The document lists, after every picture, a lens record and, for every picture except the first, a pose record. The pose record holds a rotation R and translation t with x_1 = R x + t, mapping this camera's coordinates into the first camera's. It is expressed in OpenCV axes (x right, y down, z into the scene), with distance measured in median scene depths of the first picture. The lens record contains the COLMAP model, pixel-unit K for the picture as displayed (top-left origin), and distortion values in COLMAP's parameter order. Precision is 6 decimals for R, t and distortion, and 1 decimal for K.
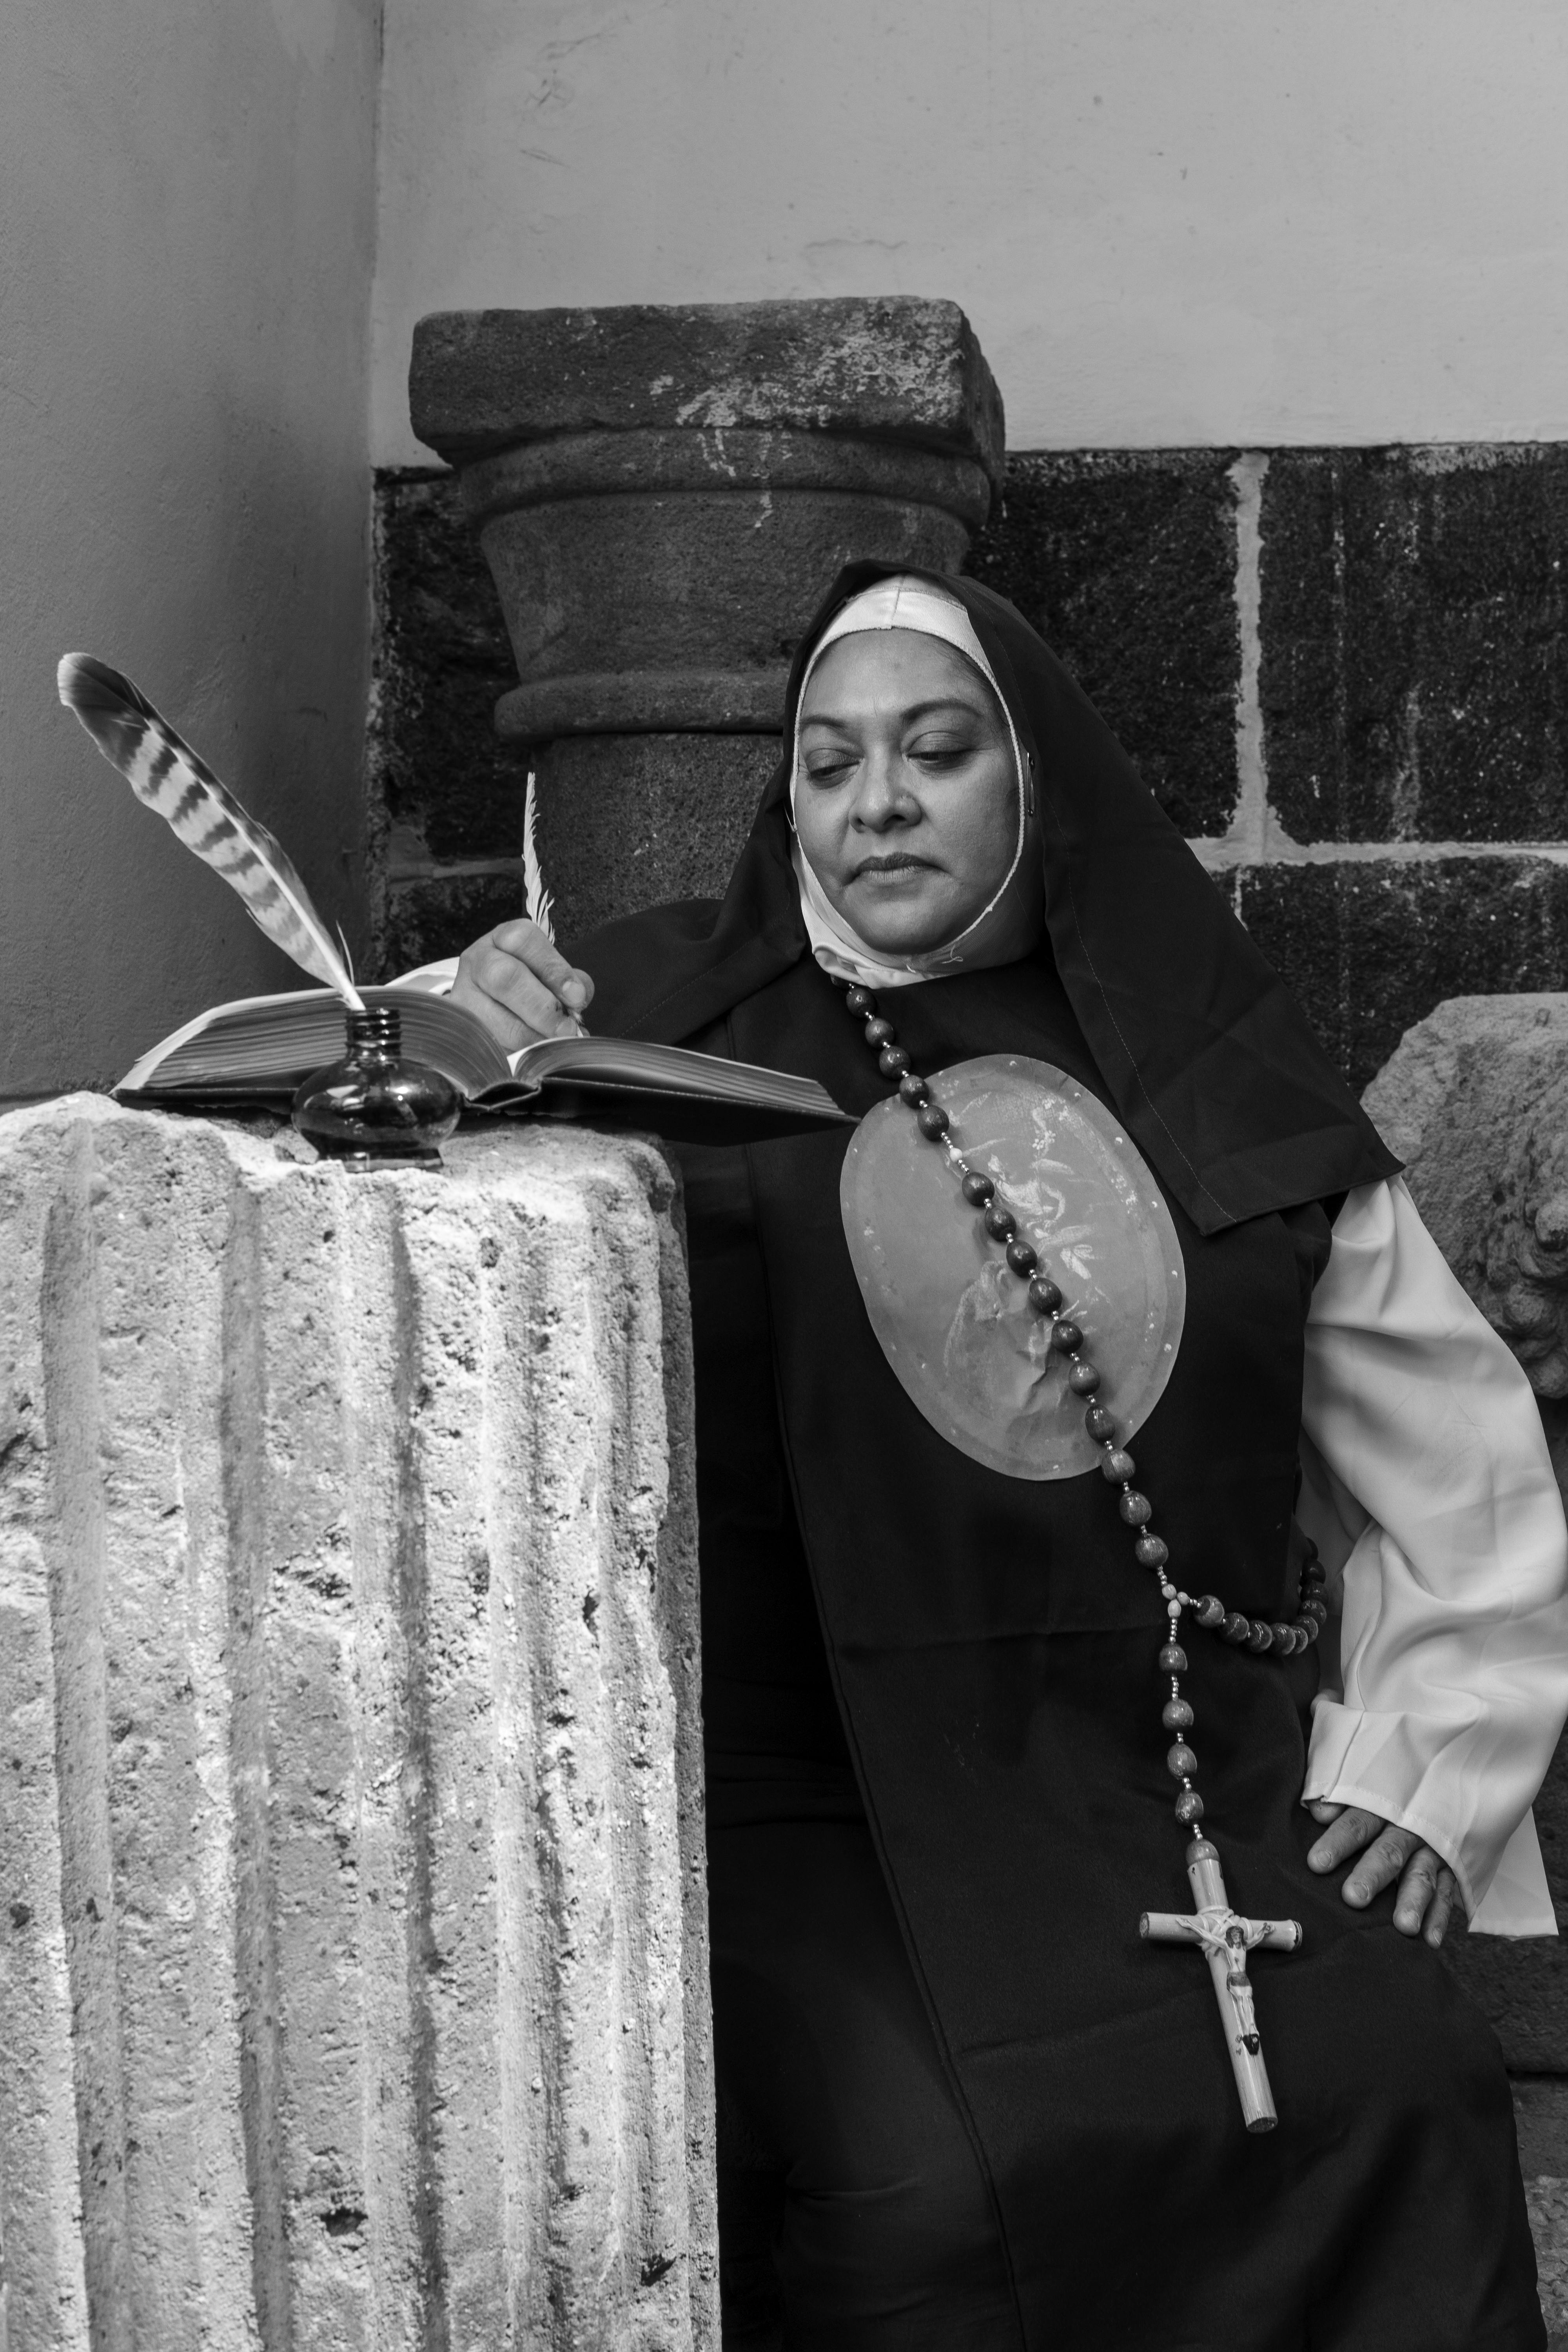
lens RADIAL K [[3171.1, 0, 784.0], [0, 3171.1, 1176.0], [0, 0, 1]] dist [-0.166651, -0.159830]
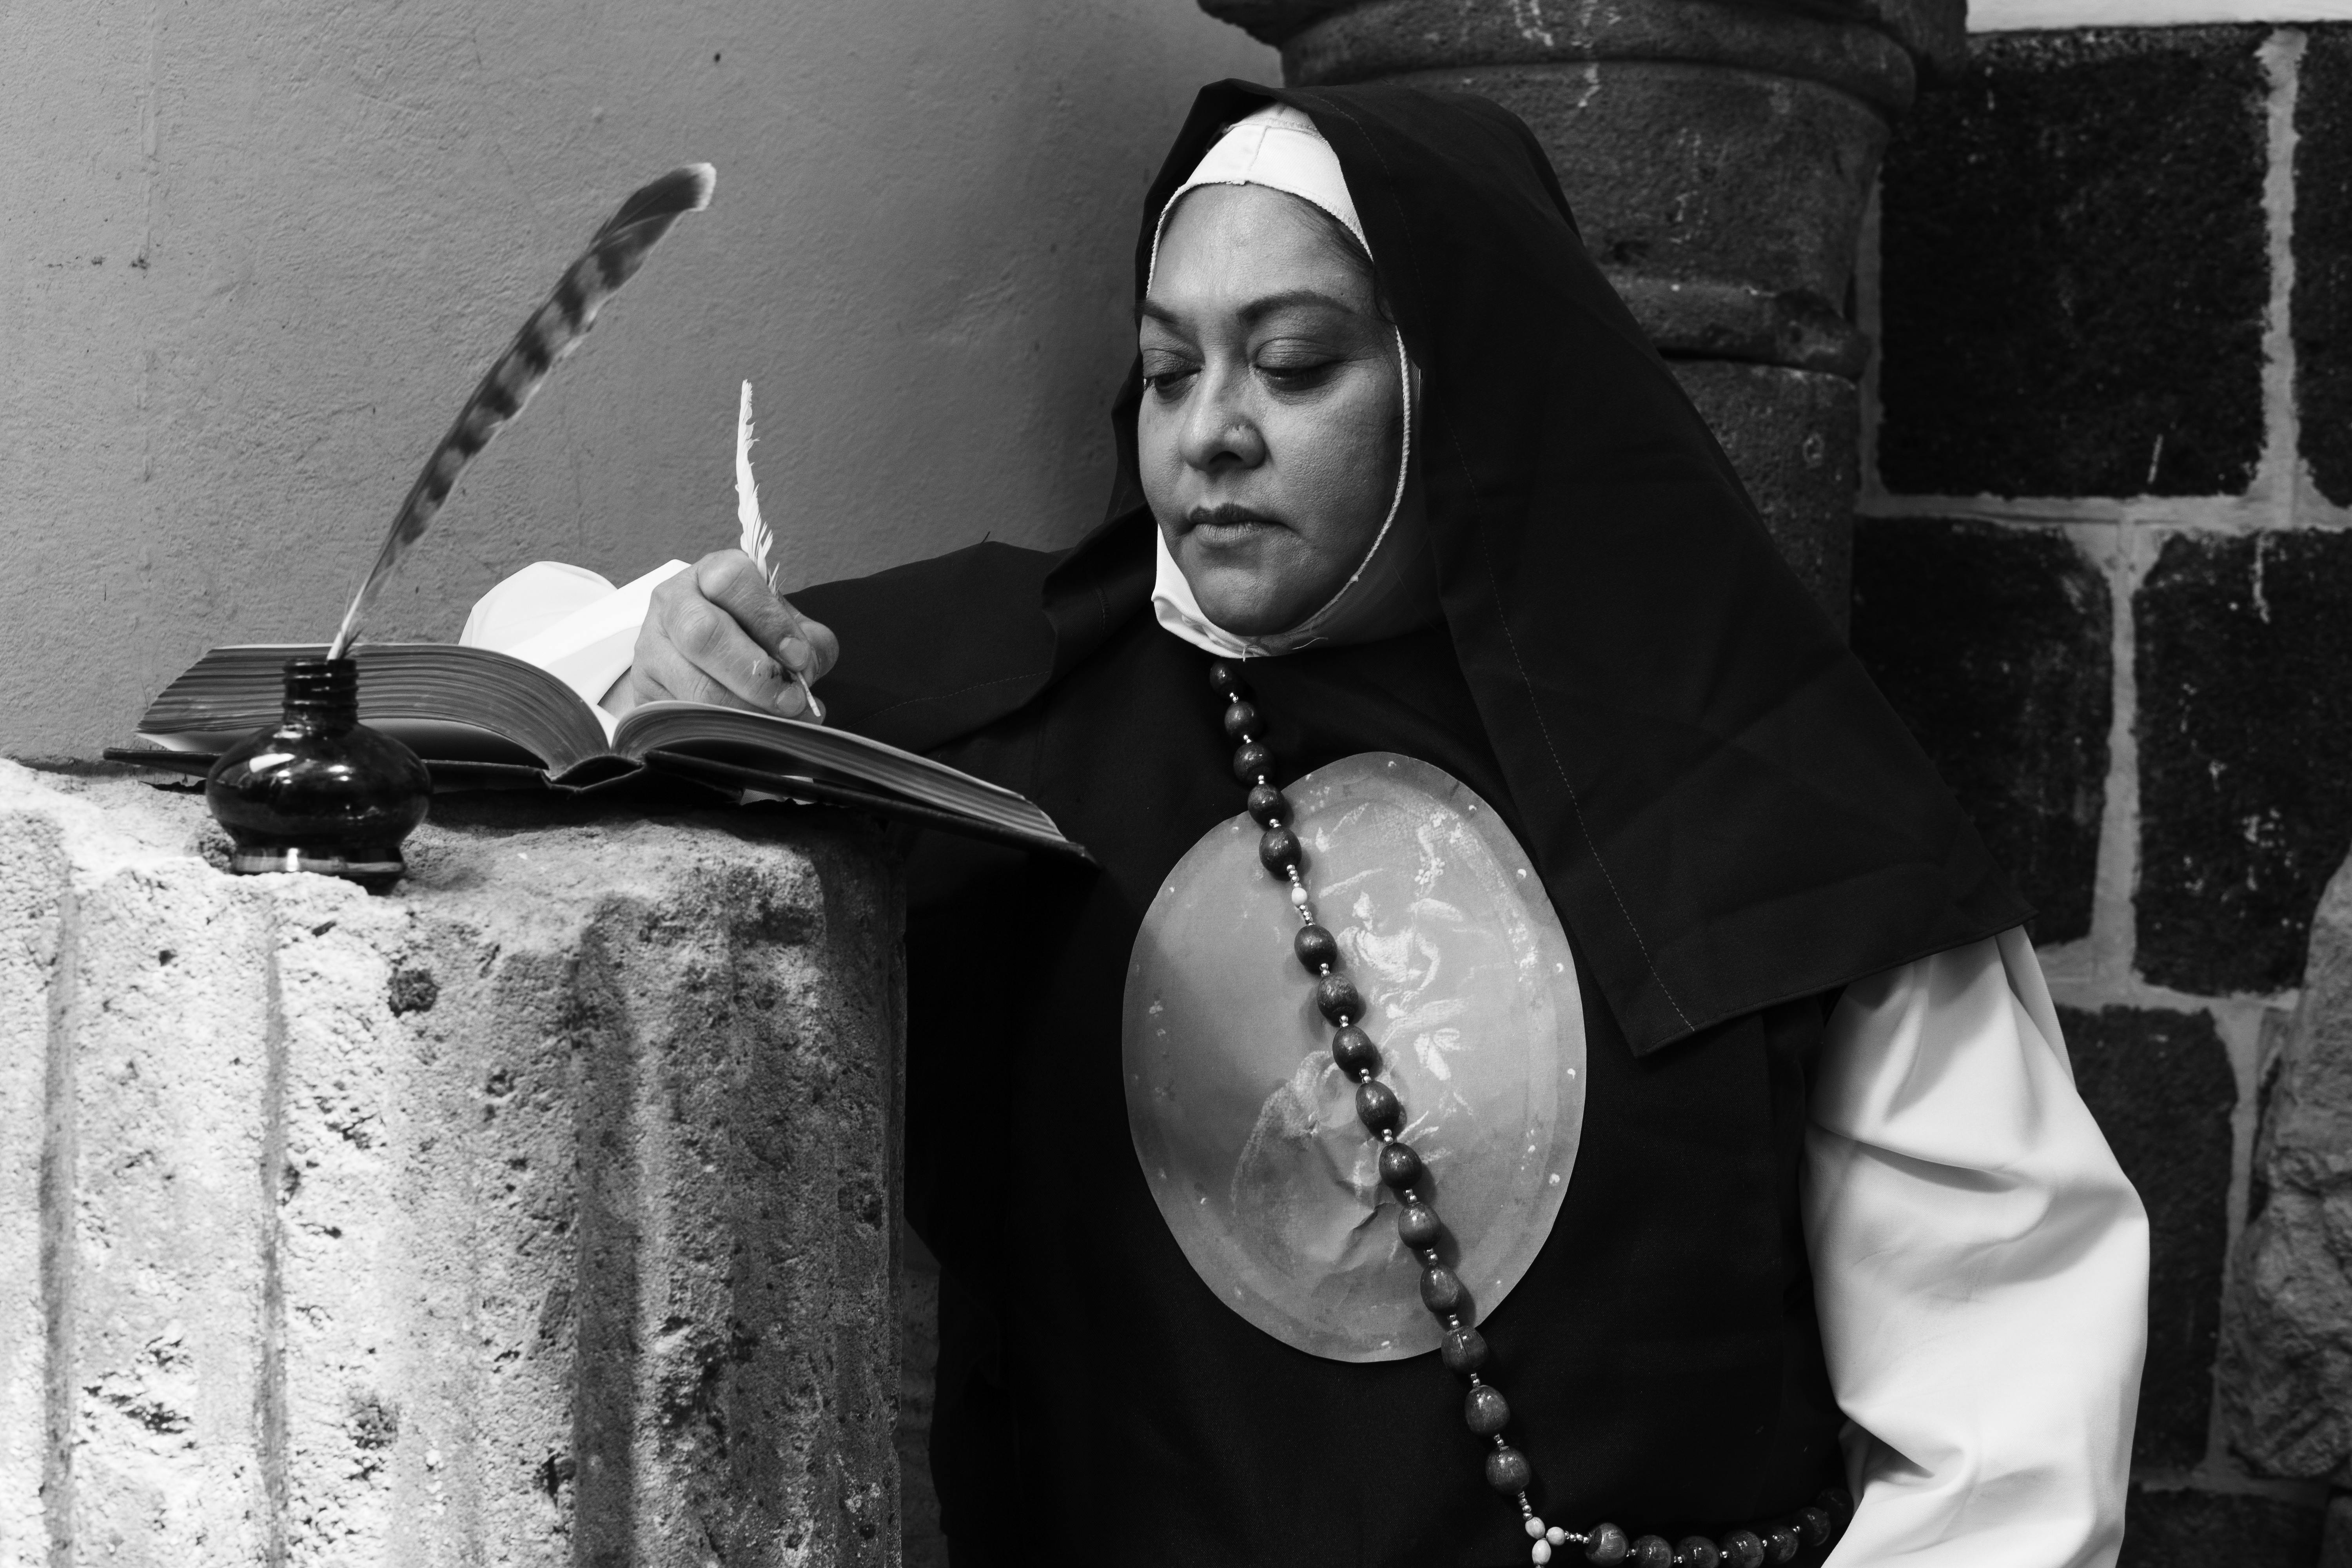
lens RADIAL K [[3171.1, 0, 1176.0], [0, 3171.1, 784.0], [0, 0, 1]] dist [-0.166651, -0.159830]
pose [[0.949111, 0.039582, -0.312443, 0.300483], [-0.045749, 0.998876, -0.012429, -0.023003], [0.311600, 0.026090, 0.949855, 0.353877]]
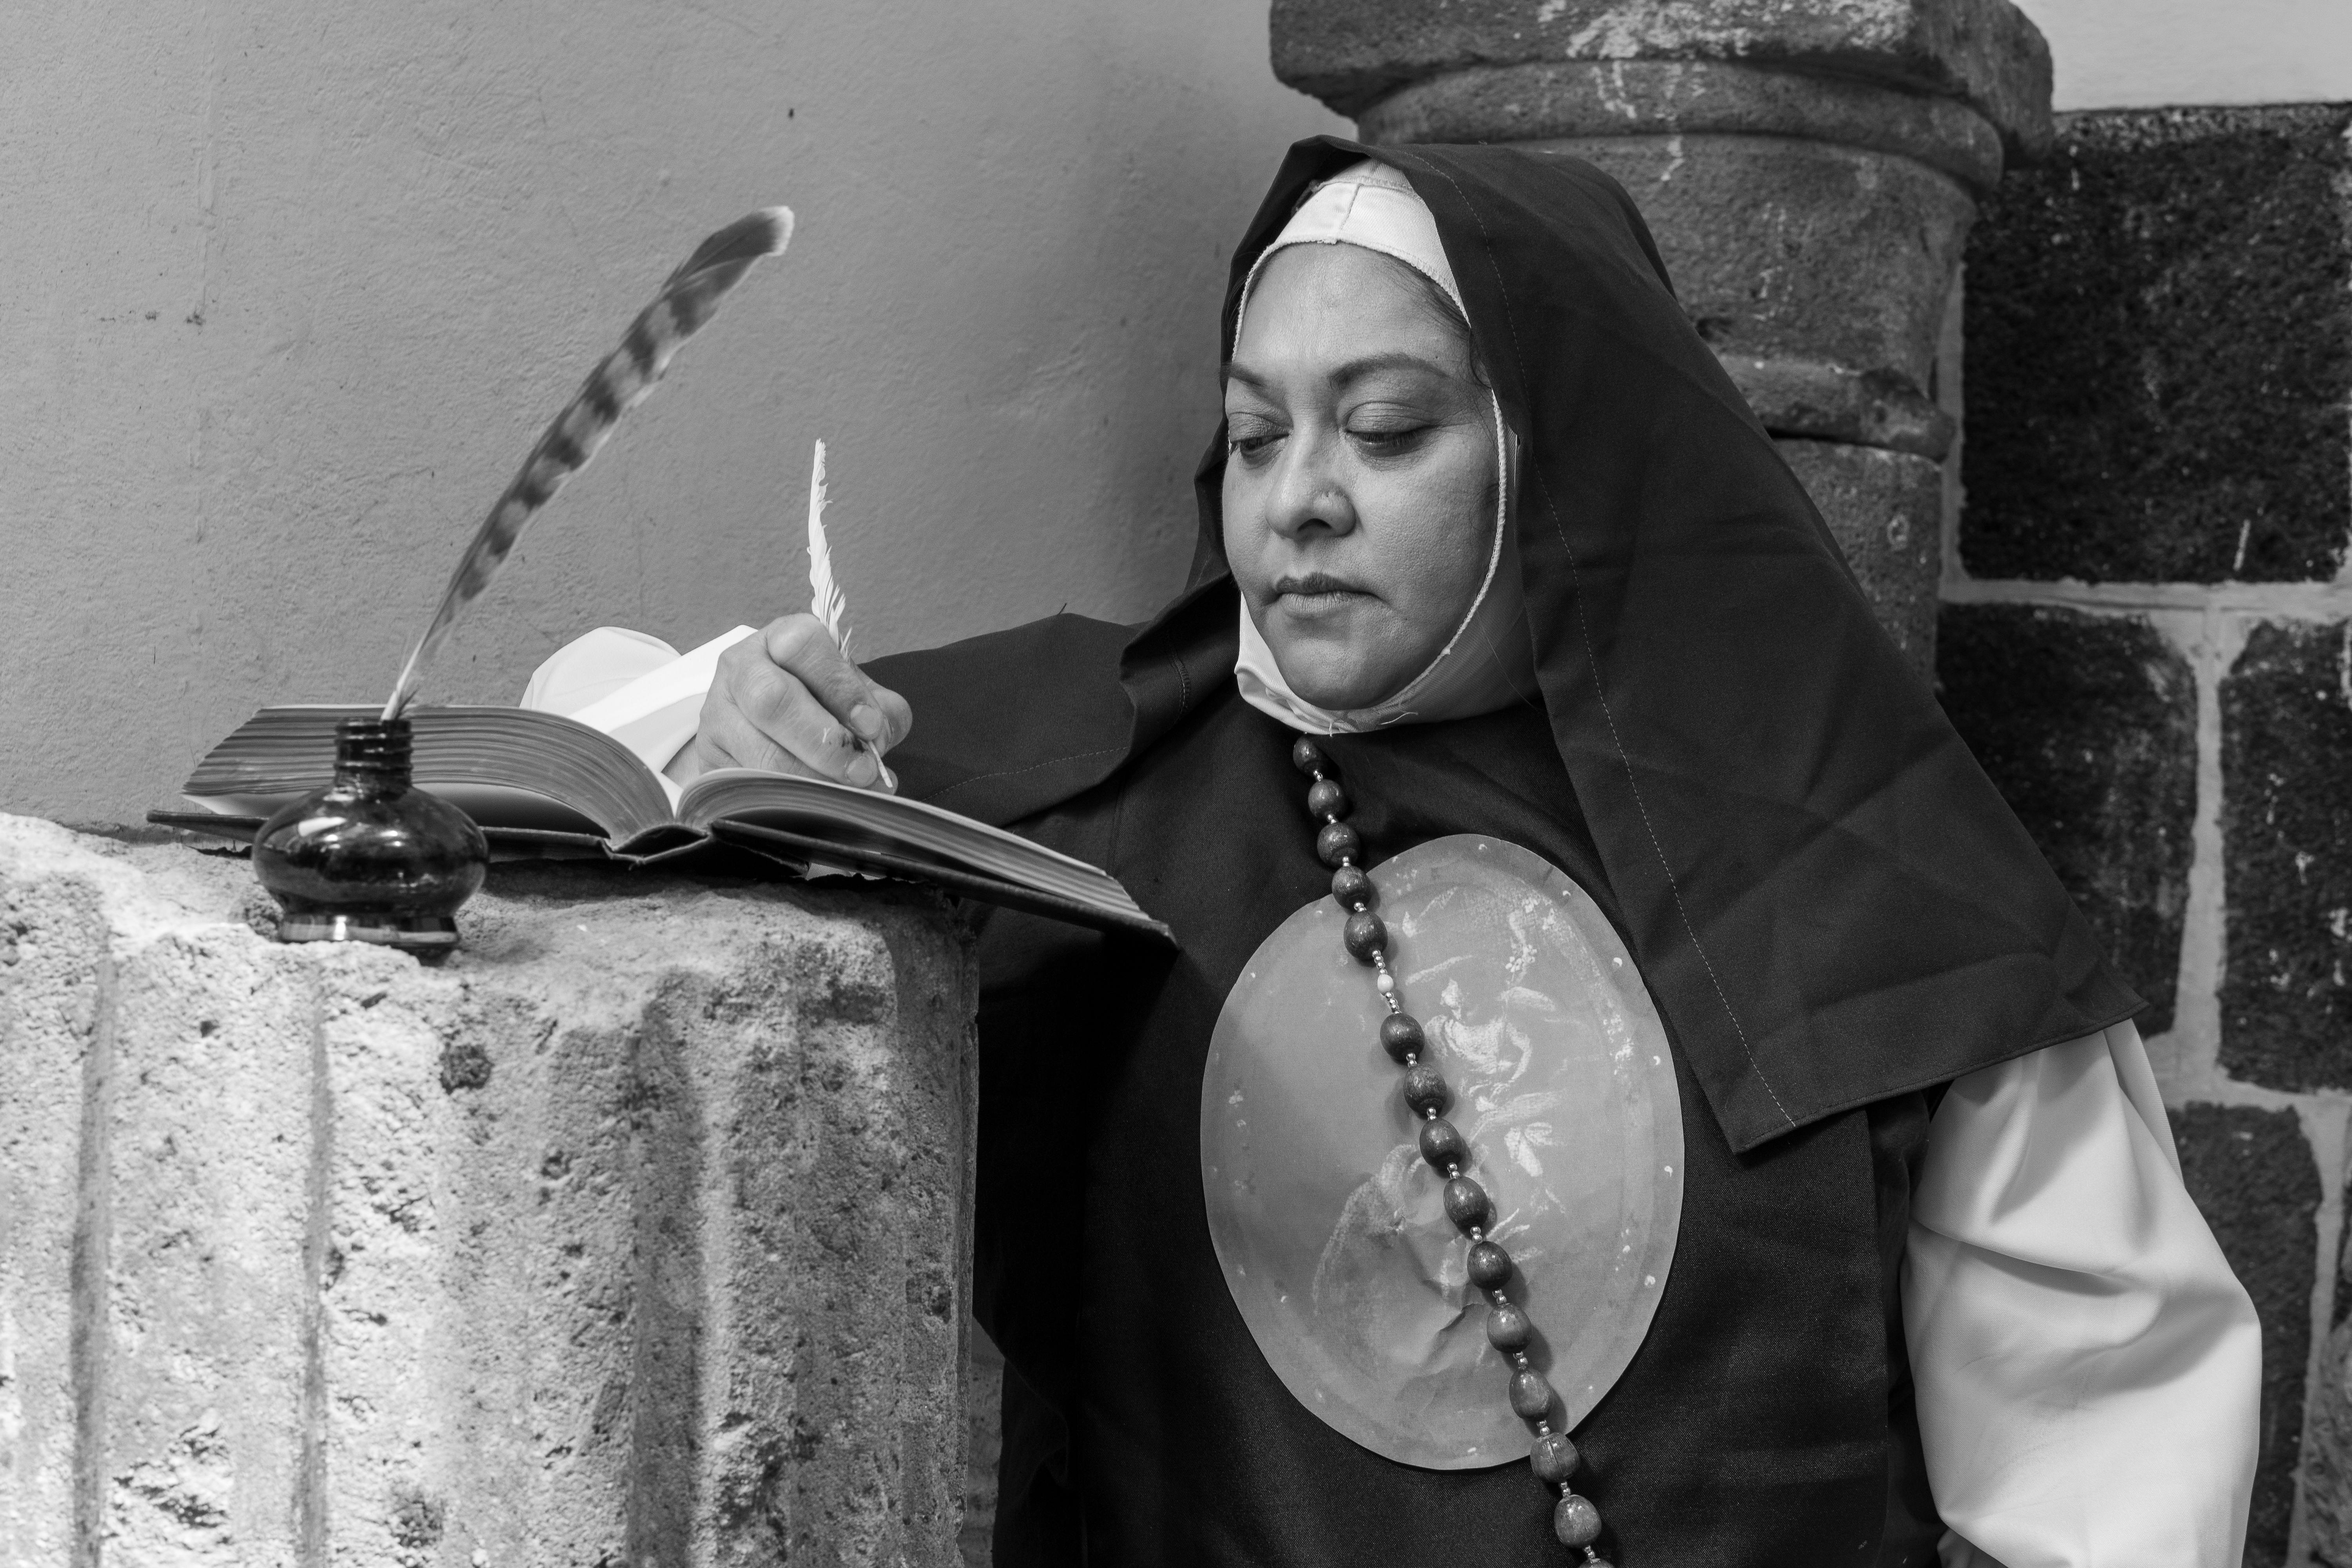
lens RADIAL K [[3171.1, 0, 1176.0], [0, 3171.1, 784.0], [0, 0, 1]] dist [-0.166651, -0.159830]
pose [[0.943505, 0.040178, -0.328913, 0.281307], [-0.056266, 0.997633, -0.039539, -0.019888], [0.326545, 0.055812, 0.943532, 0.383466]]
